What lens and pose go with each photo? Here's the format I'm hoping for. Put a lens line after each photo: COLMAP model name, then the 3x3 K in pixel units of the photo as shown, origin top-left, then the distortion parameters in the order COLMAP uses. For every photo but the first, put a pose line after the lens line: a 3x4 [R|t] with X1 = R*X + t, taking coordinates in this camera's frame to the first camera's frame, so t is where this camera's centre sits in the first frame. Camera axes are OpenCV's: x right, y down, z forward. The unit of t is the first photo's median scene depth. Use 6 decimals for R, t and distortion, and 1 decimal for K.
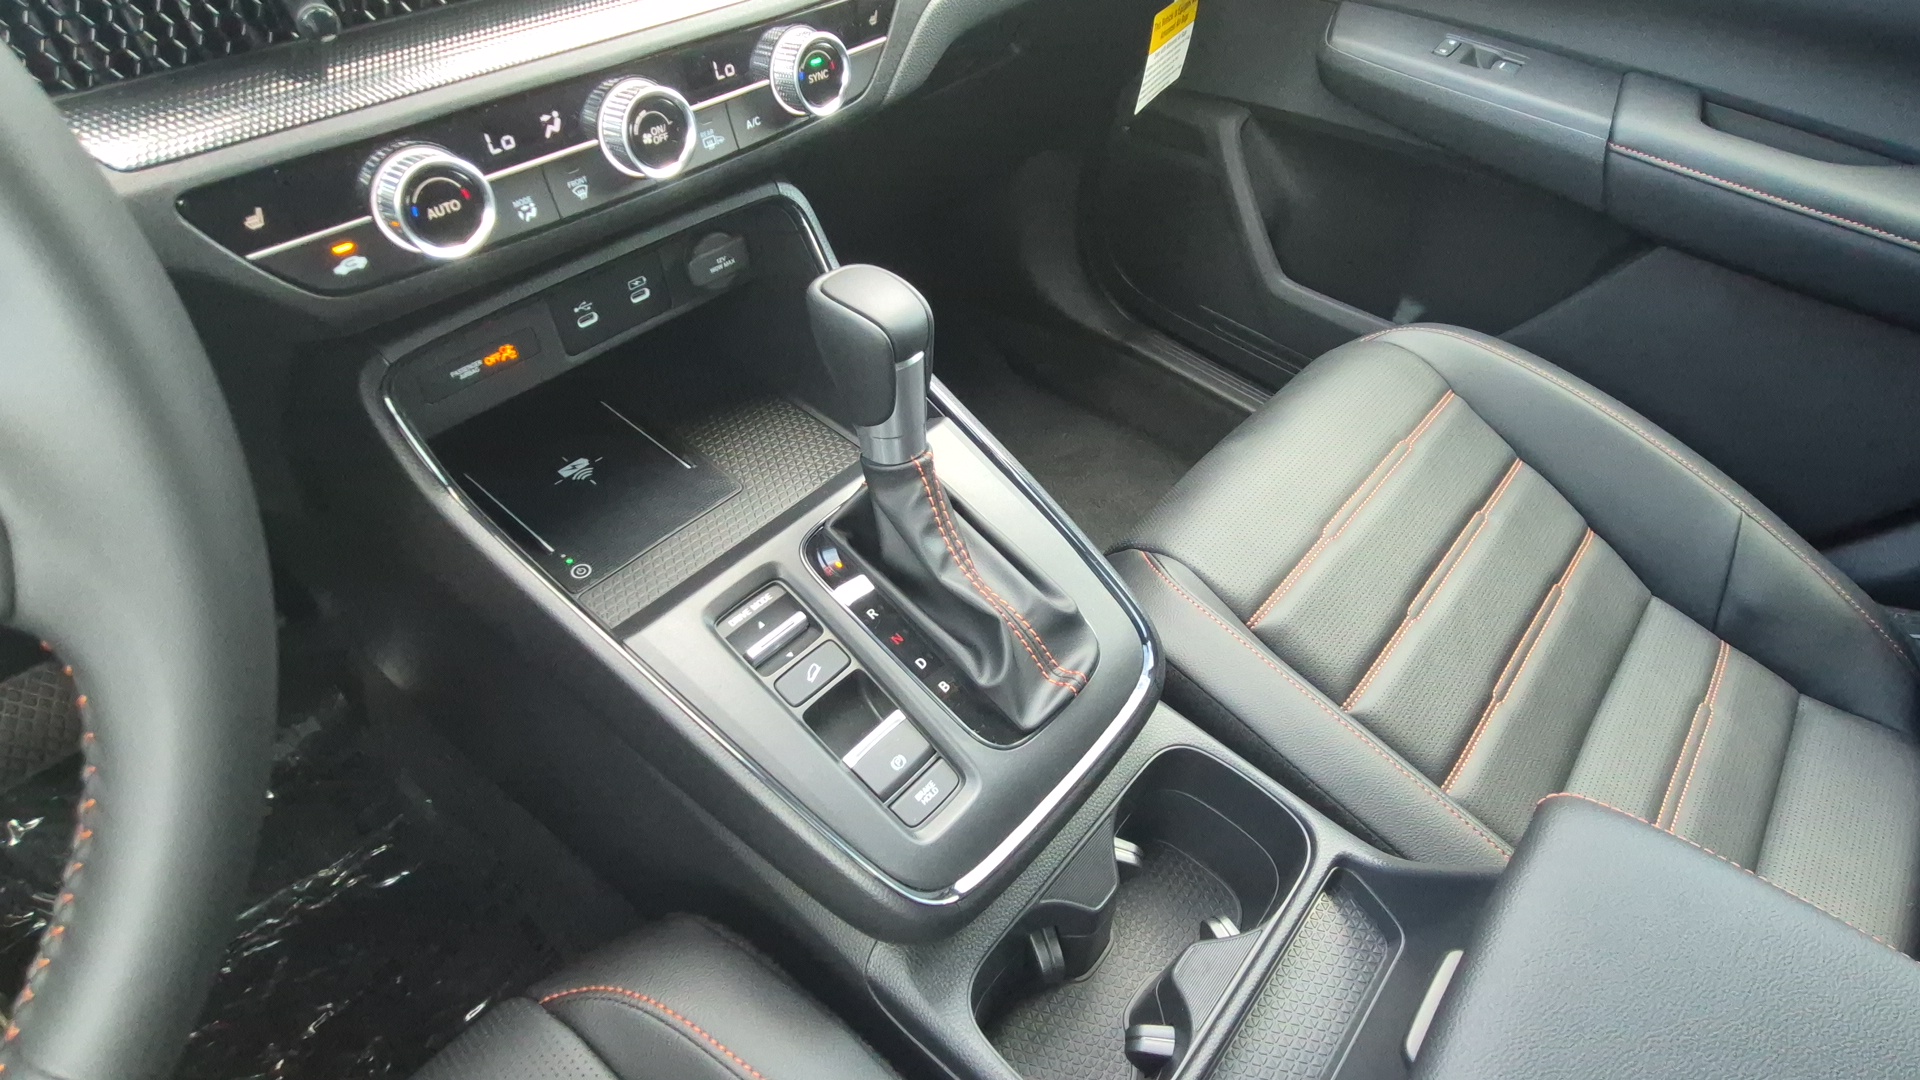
lens RADIAL K [[988.2, 0, 958.0], [0, 988.2, 529.2], [0, 0, 1]] dist [-0.005030, -0.003355]
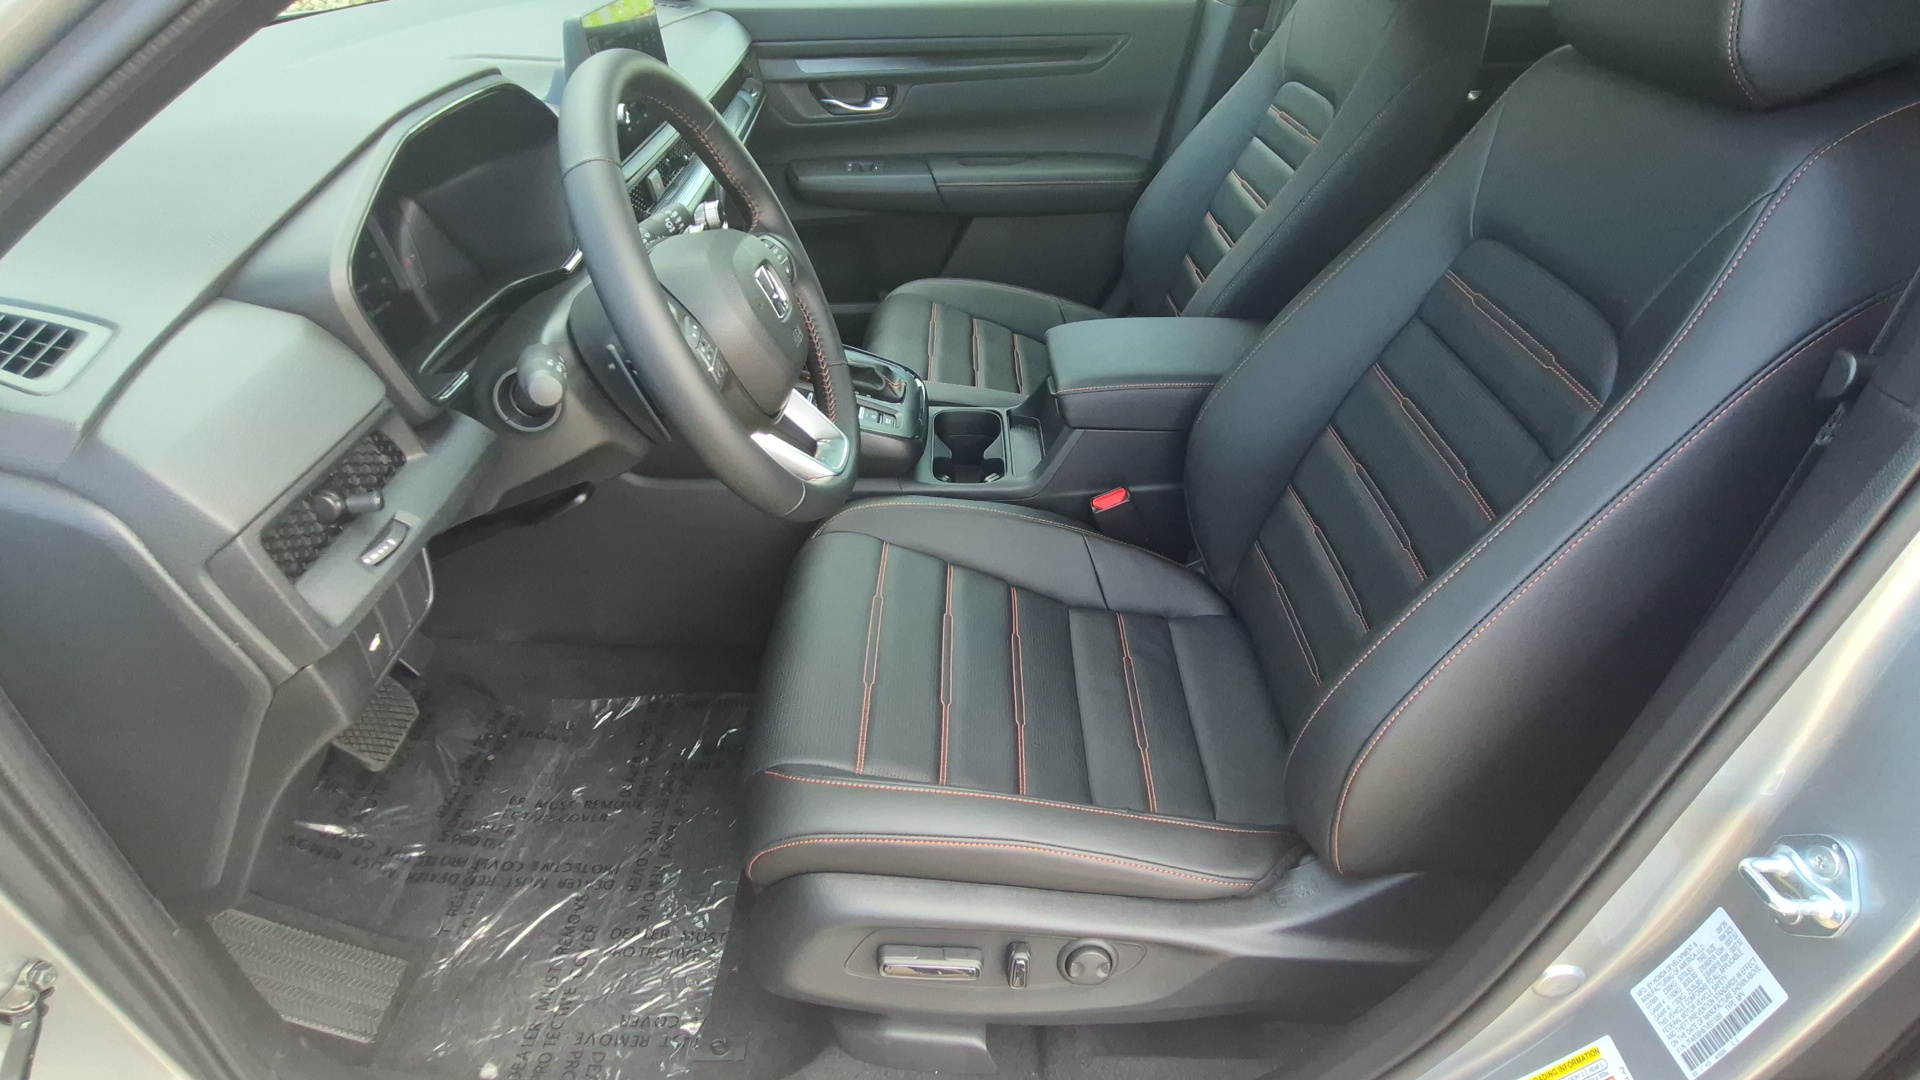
lens RADIAL K [[988.2, 0, 965.2], [0, 988.2, 547.1], [0, 0, 1]] dist [-0.005030, -0.003355]
pose [[0.749607, -0.435275, 0.498623, -1.374115], [0.509616, 0.860268, -0.015160, 0.701972], [-0.422351, 0.265471, 0.866686, -1.379170]]
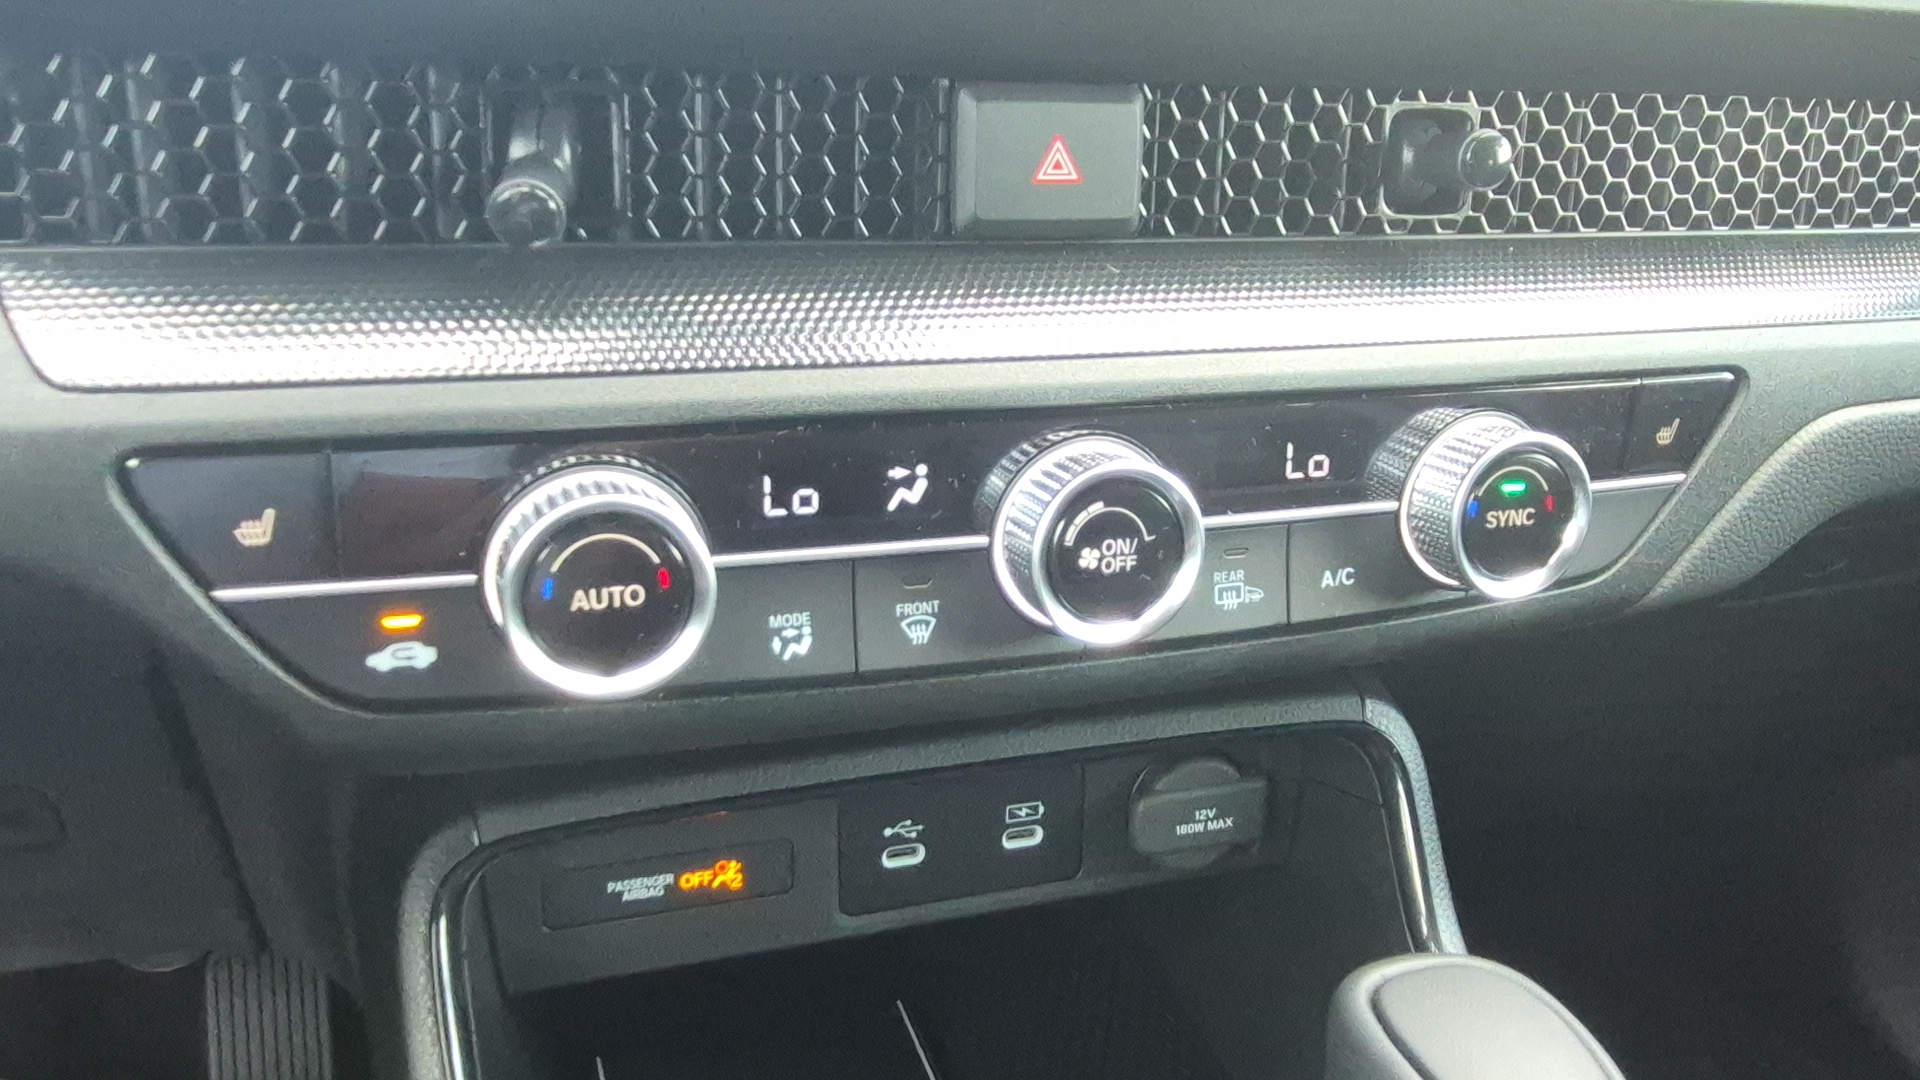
lens RADIAL K [[1616.6, 0, 964.5], [0, 1616.6, 535.7], [0, 0, 1]] dist [-0.015434, -0.002556]
pose [[0.875105, 0.212609, -0.434729, -0.038254], [-0.365358, 0.879340, -0.305411, -0.138083], [0.317342, 0.426098, 0.847192, 0.305394]]
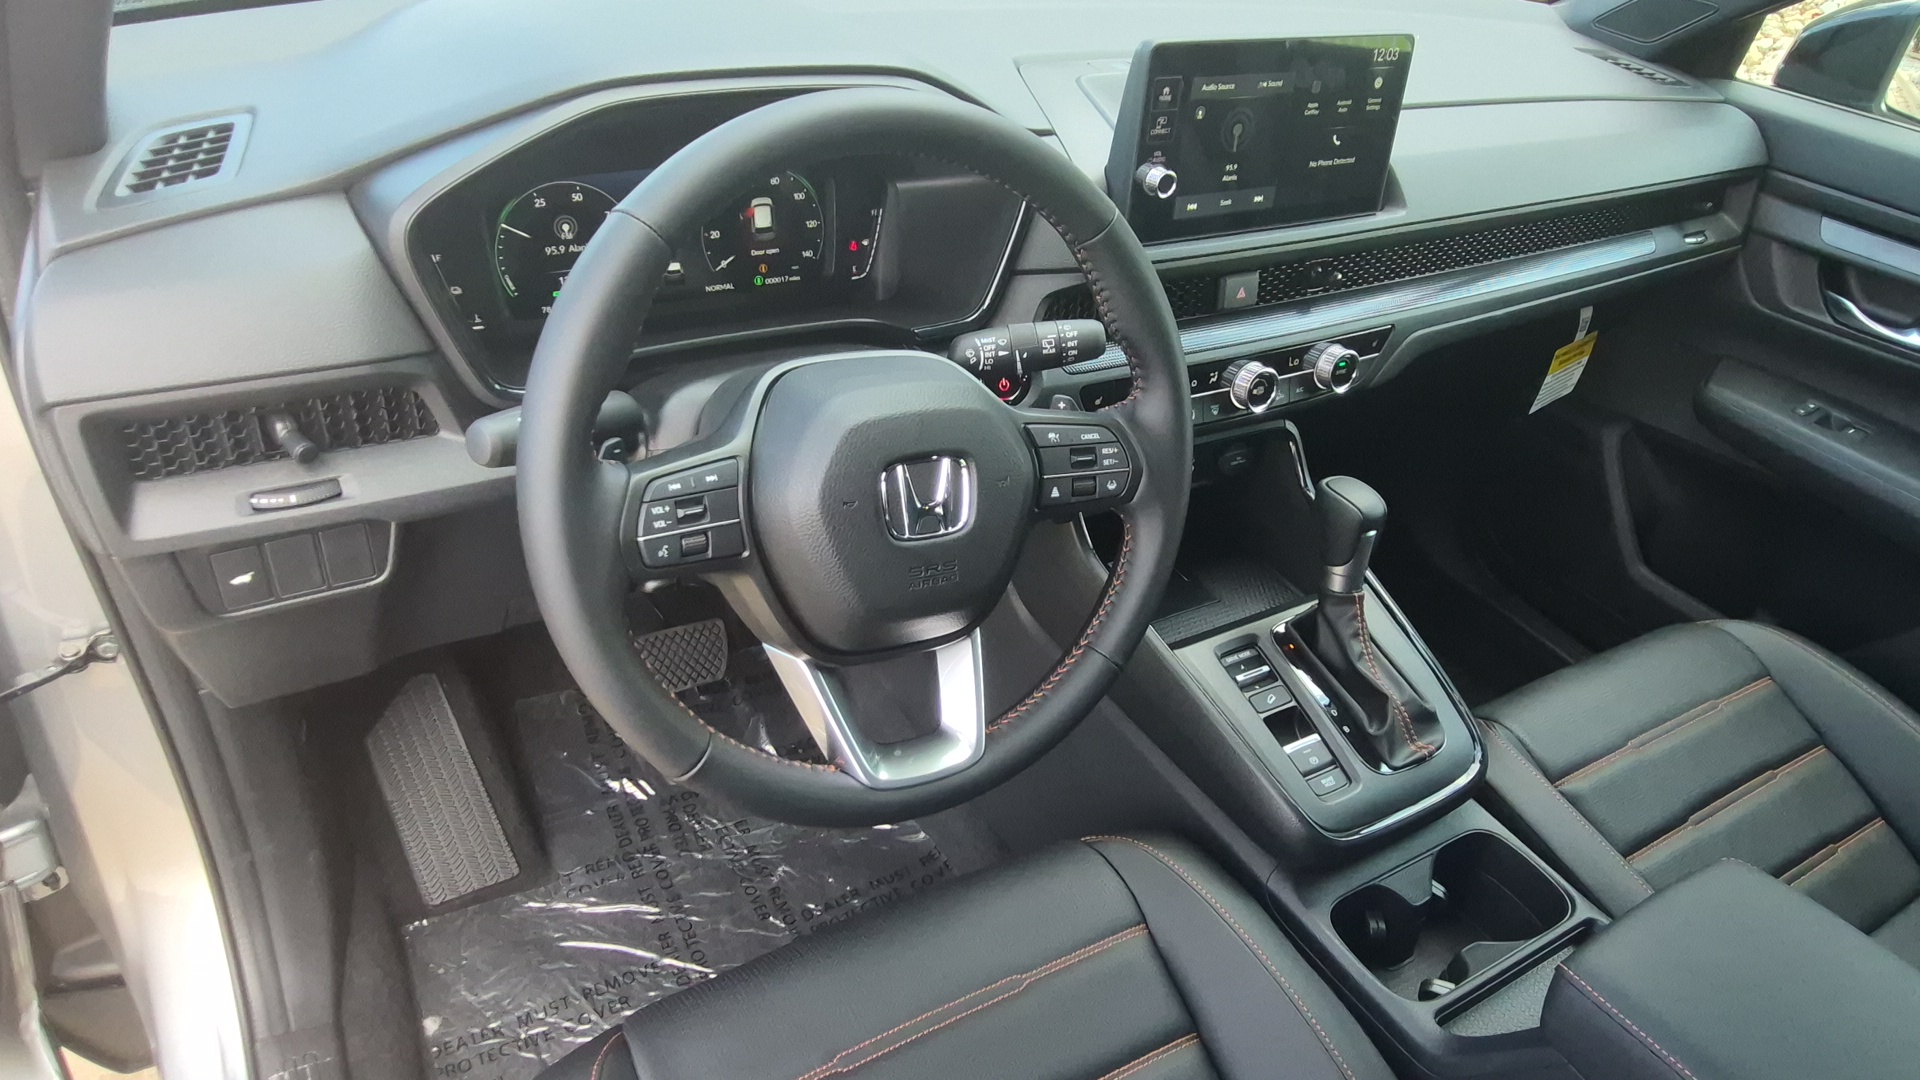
lens RADIAL K [[1249.0, 0, 969.5], [0, 1249.0, 546.4], [0, 0, 1]] dist [-0.005326, 0.001848]
pose [[0.952403, 0.205929, -0.224771, -0.209125], [-0.249753, 0.949884, -0.188000, 0.422263], [0.174792, 0.235189, 0.956104, -1.174533]]
